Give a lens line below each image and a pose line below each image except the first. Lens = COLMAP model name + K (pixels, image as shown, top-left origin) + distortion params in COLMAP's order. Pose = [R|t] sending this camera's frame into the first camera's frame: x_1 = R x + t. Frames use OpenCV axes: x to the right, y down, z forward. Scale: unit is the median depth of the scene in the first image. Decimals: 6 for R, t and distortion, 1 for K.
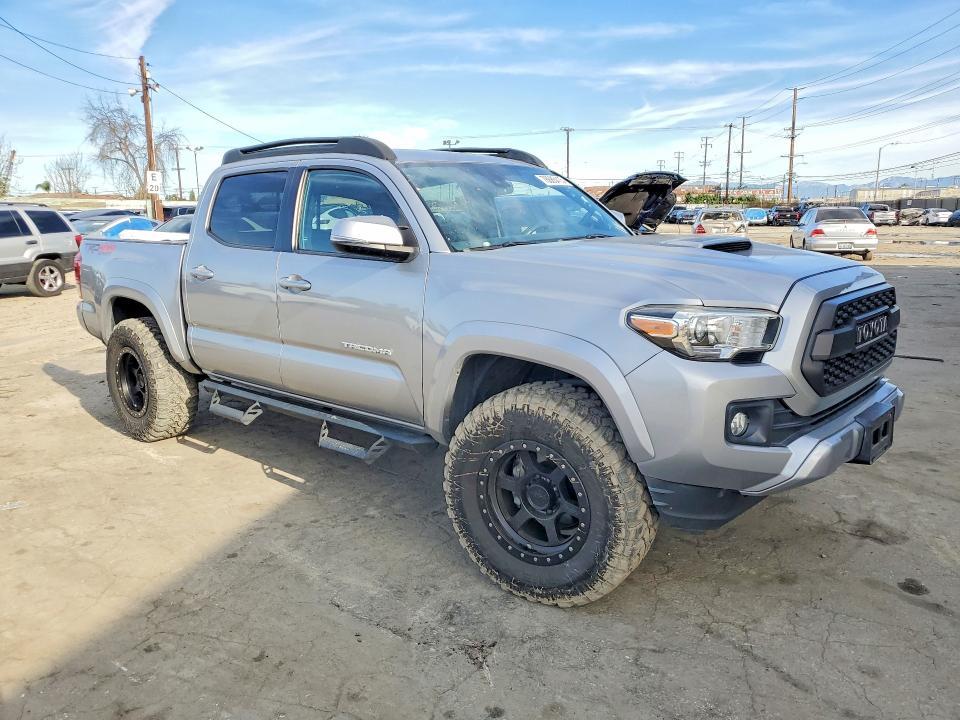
lens RADIAL K [[743.1, 0, 480.0], [0, 743.1, 360.0], [0, 0, 1]] dist [-0.005525, -0.002119]
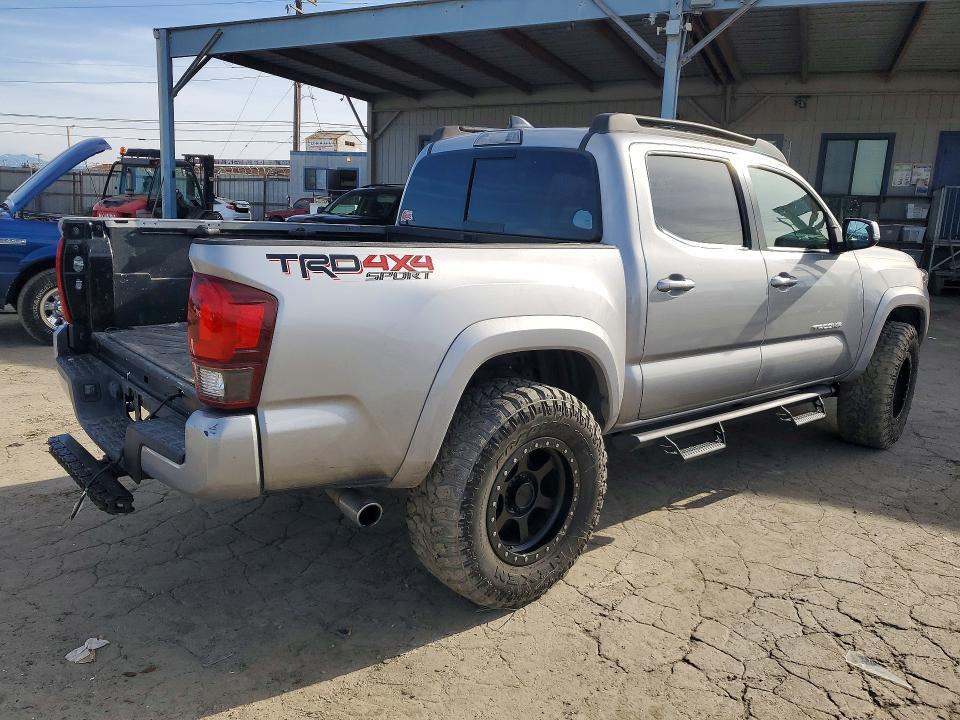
lens RADIAL K [[743.1, 0, 480.0], [0, 743.1, 360.0], [0, 0, 1]] dist [-0.005525, -0.002119]
pose [[0.165056, -0.156019, 0.973866, -1.145045], [0.178452, 0.975836, 0.126089, -0.160820], [-0.970006, 0.152976, 0.188910, 1.075436]]
